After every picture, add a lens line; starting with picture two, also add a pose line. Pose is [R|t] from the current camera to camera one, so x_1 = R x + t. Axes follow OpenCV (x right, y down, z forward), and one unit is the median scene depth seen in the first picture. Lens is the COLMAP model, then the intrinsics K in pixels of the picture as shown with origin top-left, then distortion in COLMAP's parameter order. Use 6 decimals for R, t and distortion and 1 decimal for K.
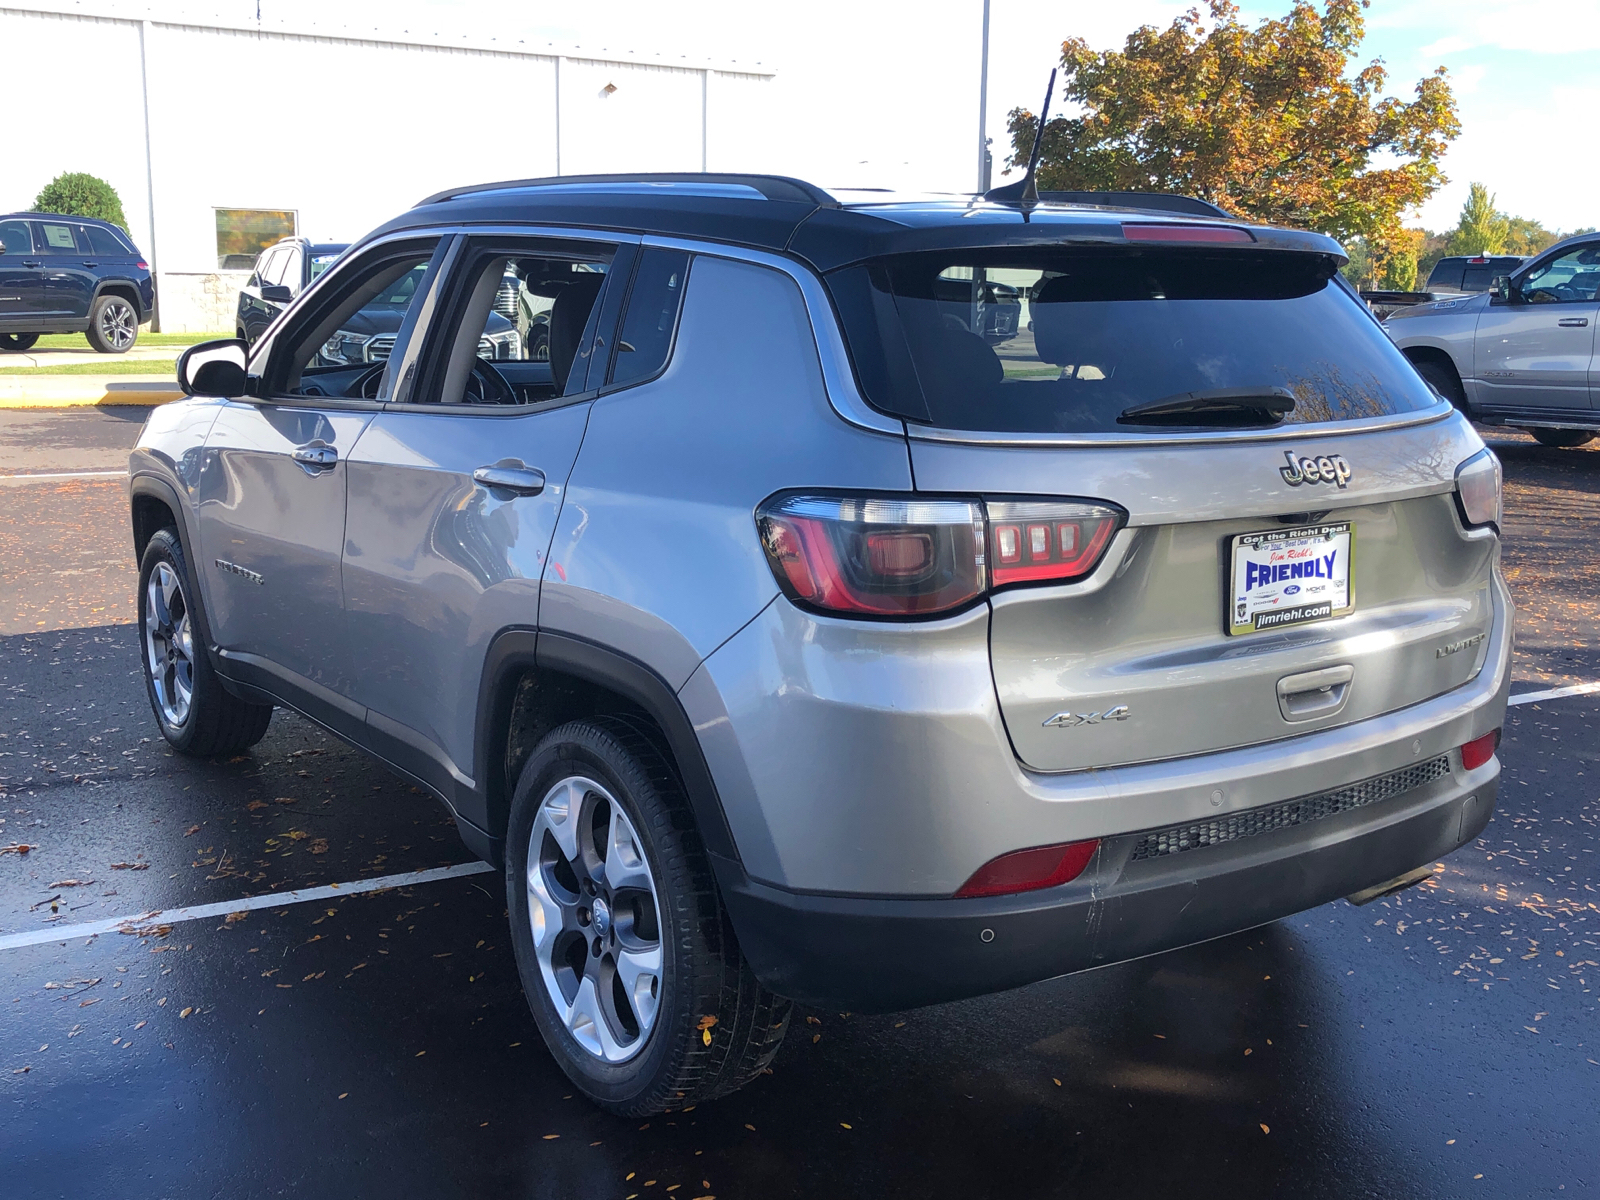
lens RADIAL K [[1642.8, 0, 800.3], [0, 1642.8, 567.4], [0, 0, 1]] dist [0.005078, 0.016847]
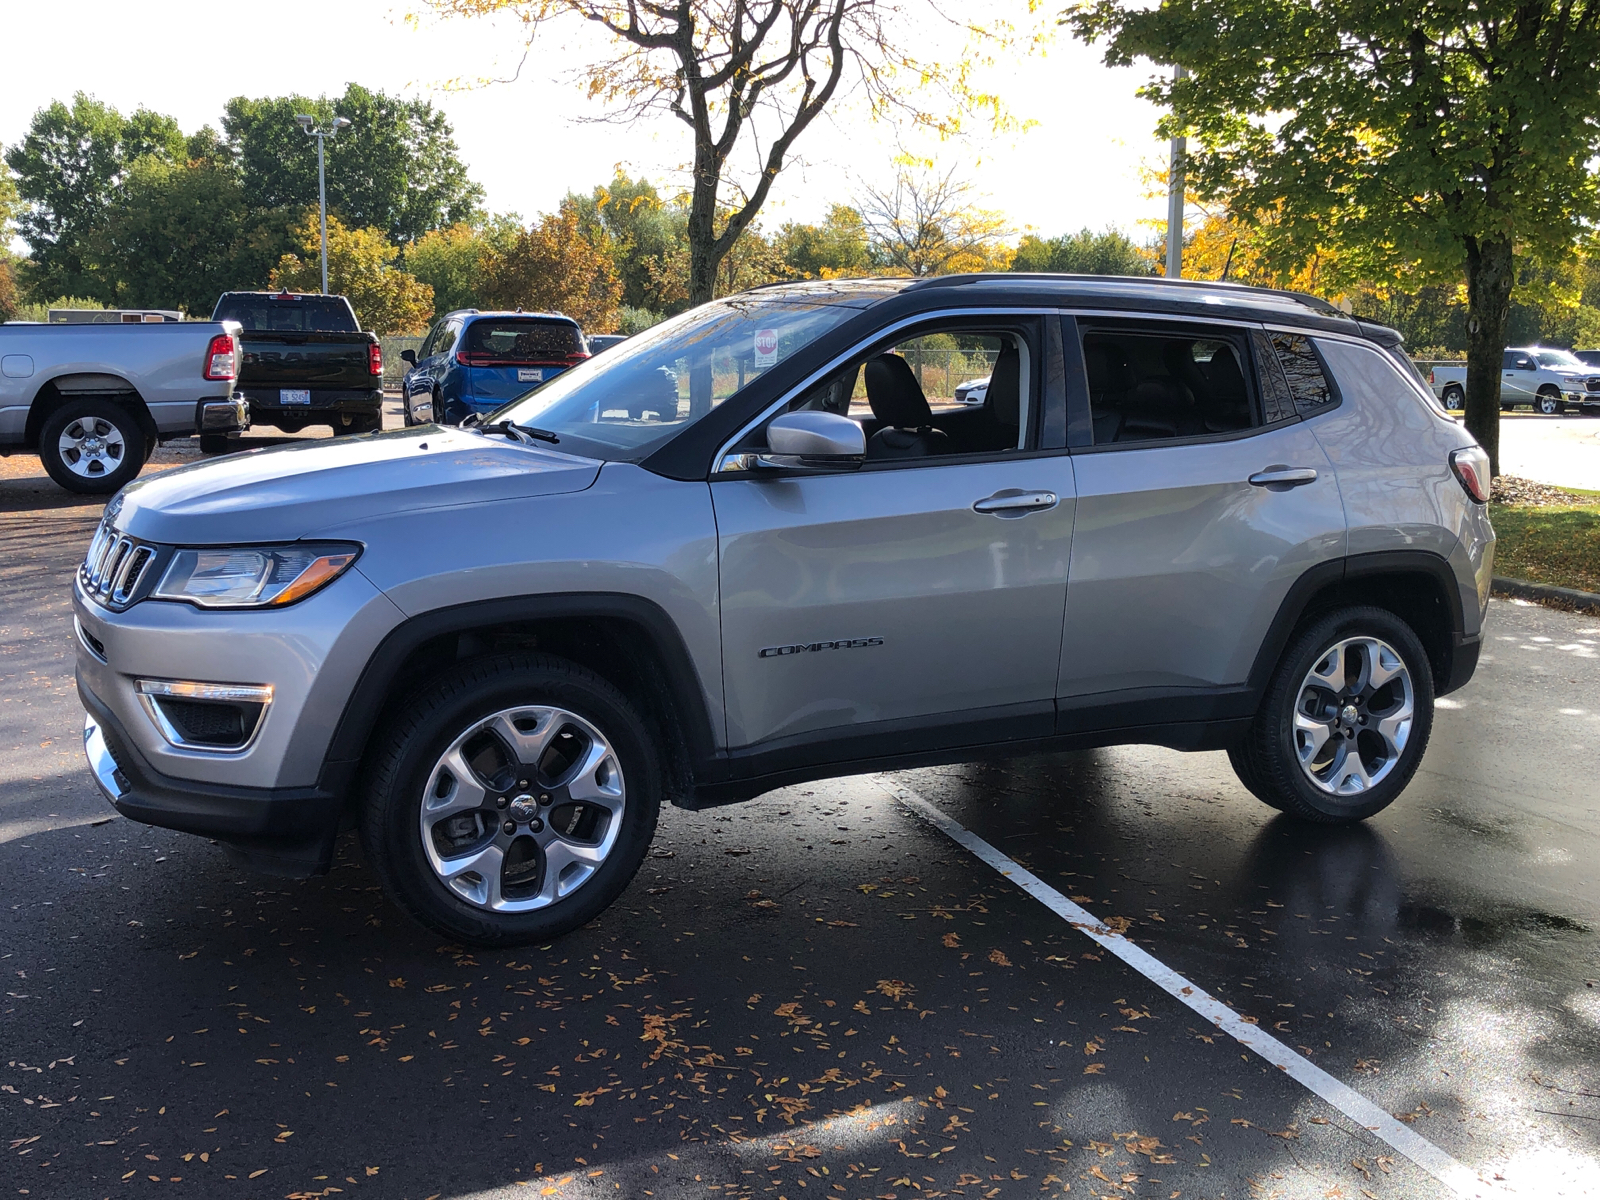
lens RADIAL K [[1608.7, 0, 800.0], [0, 1608.7, 600.0], [0, 0, 1]] dist [0.075260, -0.125045]
pose [[0.155001, -0.162779, 0.974411, -0.378473], [0.147076, 0.979142, 0.140174, -0.047627], [-0.976905, 0.121586, 0.175709, 0.253513]]
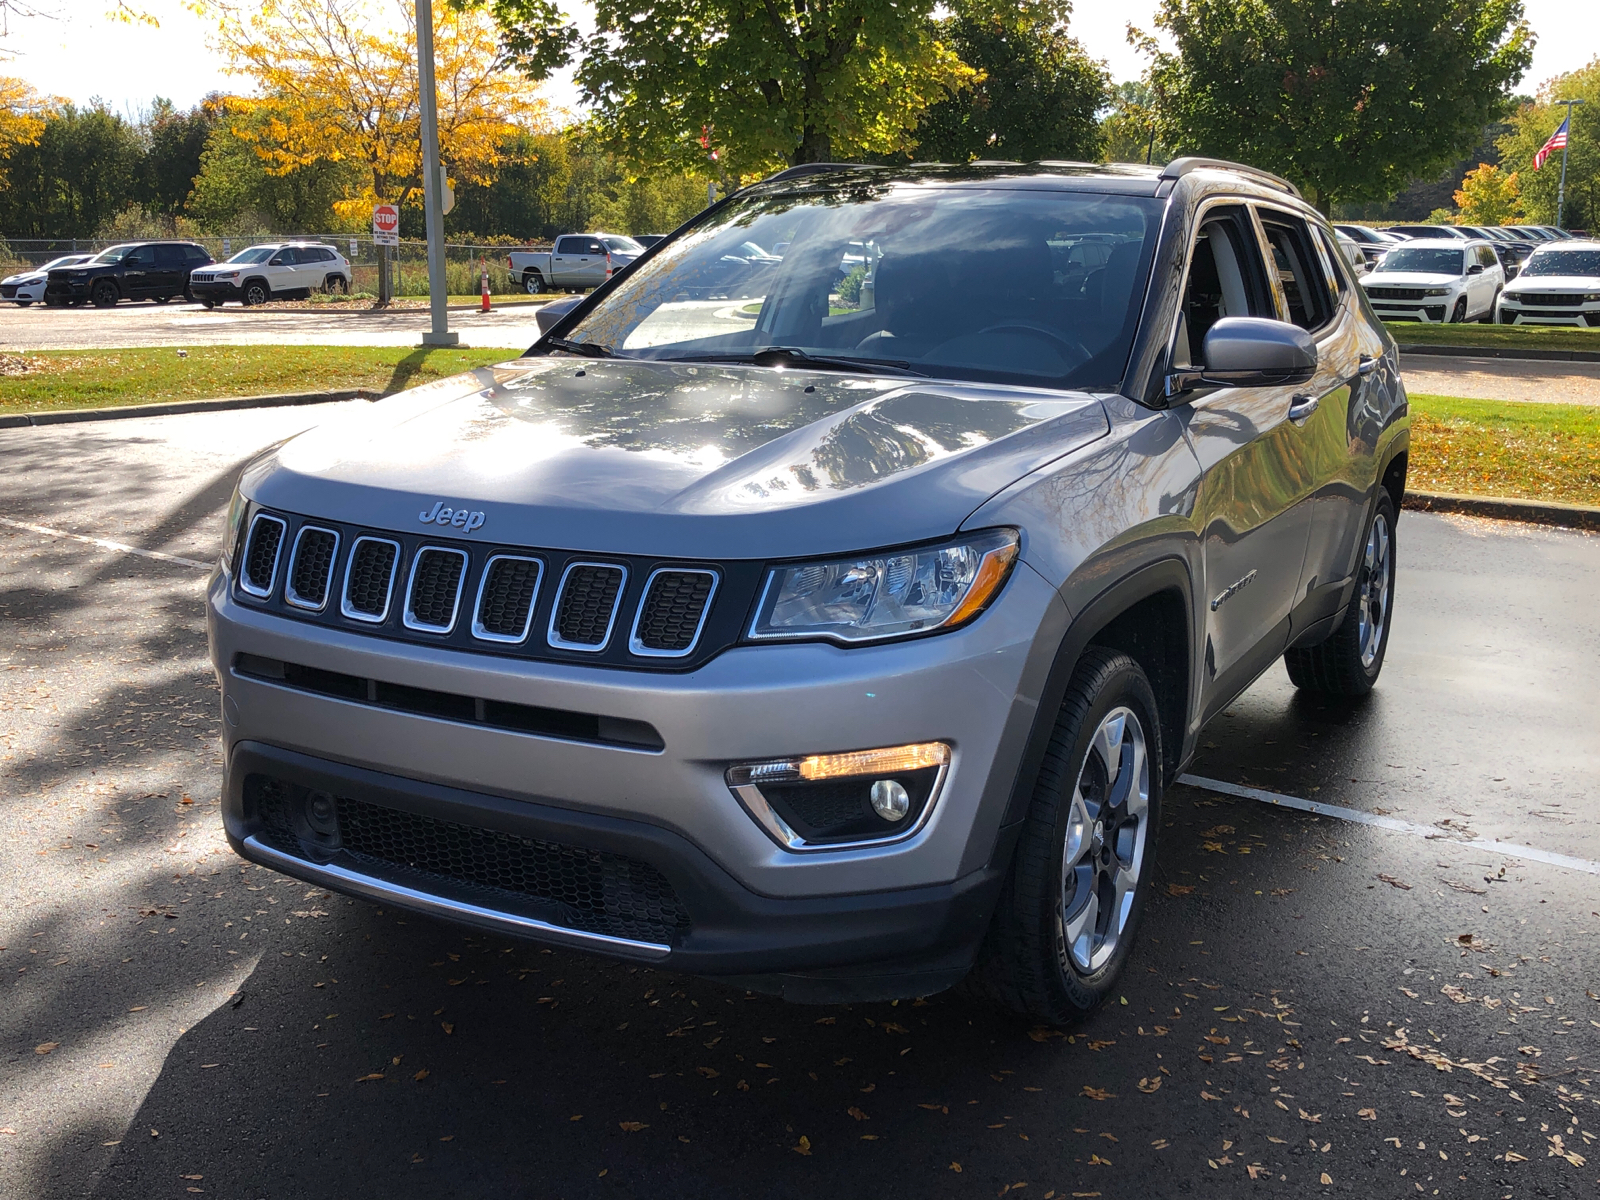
lens RADIAL K [[1626.7, 0, 796.7], [0, 1626.7, 574.1], [0, 0, 1]] dist [0.080687, -0.213891]
pose [[-0.421097, -0.193807, 0.886068, -0.298426], [0.139830, 0.951354, 0.274540, -0.079843], [-0.896172, 0.239507, -0.373513, 0.453794]]
